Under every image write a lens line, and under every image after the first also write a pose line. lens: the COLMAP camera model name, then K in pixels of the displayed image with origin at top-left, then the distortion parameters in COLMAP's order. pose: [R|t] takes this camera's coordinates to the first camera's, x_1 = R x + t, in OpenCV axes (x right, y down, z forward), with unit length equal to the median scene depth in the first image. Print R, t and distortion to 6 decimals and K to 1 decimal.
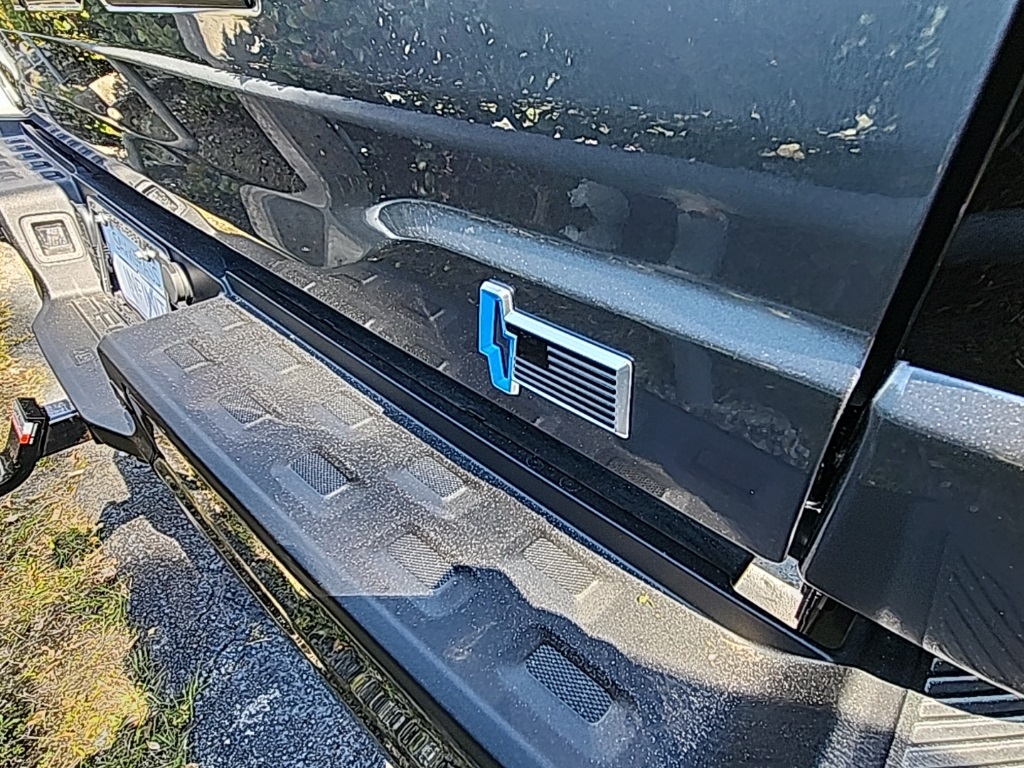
lens RADIAL K [[546.2, 0, 510.2], [0, 546.2, 379.2], [0, 0, 1]] dist [0.025311, -0.011206]
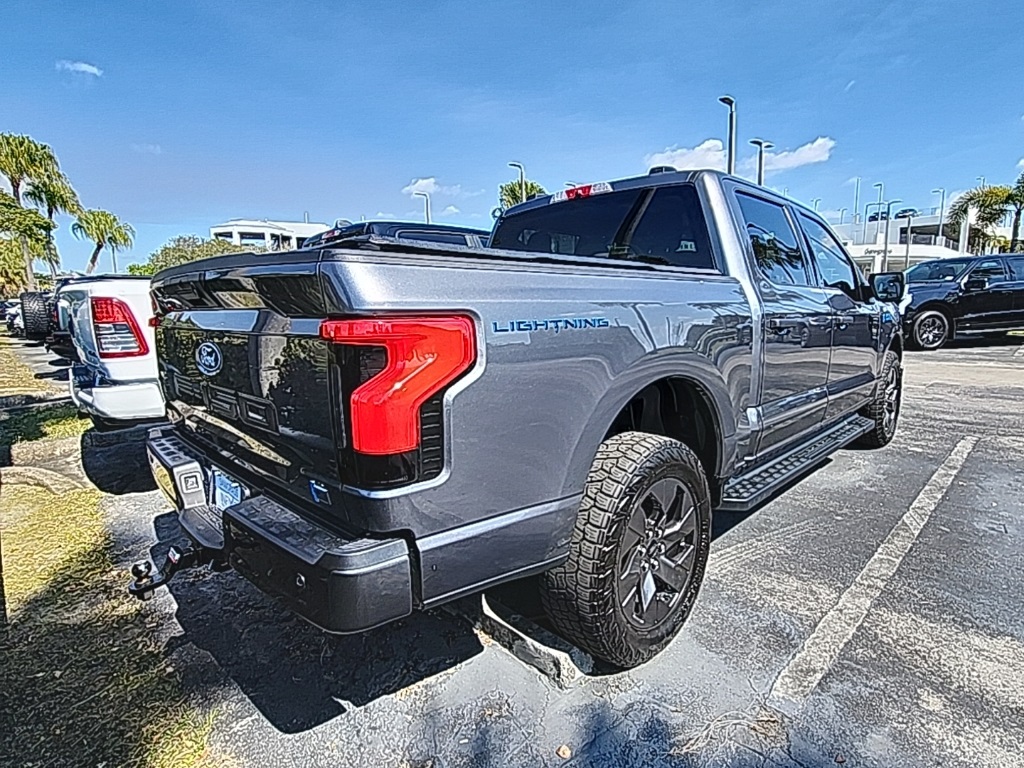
lens RADIAL K [[546.2, 0, 533.2], [0, 546.2, 357.9], [0, 0, 1]] dist [0.025311, -0.011206]
pose [[0.997240, -0.073749, 0.008591, 0.661238], [0.070629, 0.906582, -0.416077, 0.346233], [0.022897, 0.415535, 0.909289, -1.340950]]
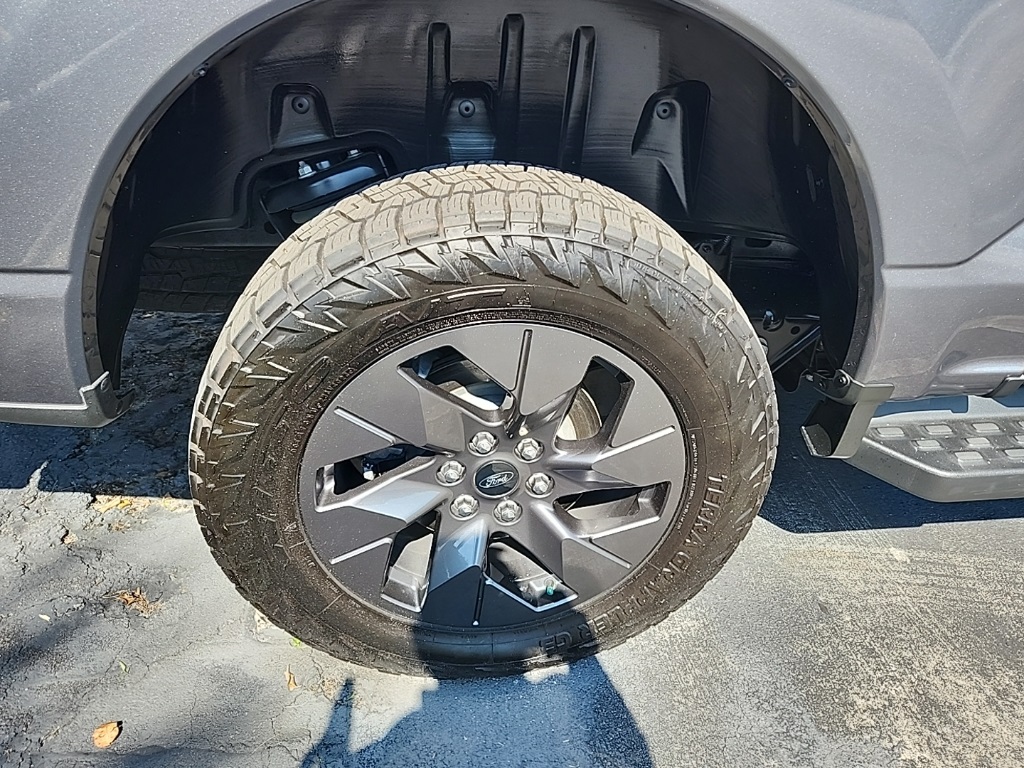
lens RADIAL K [[715.3, 0, 468.1], [0, 715.3, 369.5], [0, 0, 1]] dist [0.063526, -0.048232]
pose [[0.783446, 0.277243, -0.556191, 1.716479], [-0.295937, 0.953421, 0.058396, -0.085265], [0.546474, 0.118848, 0.829001, 0.092002]]
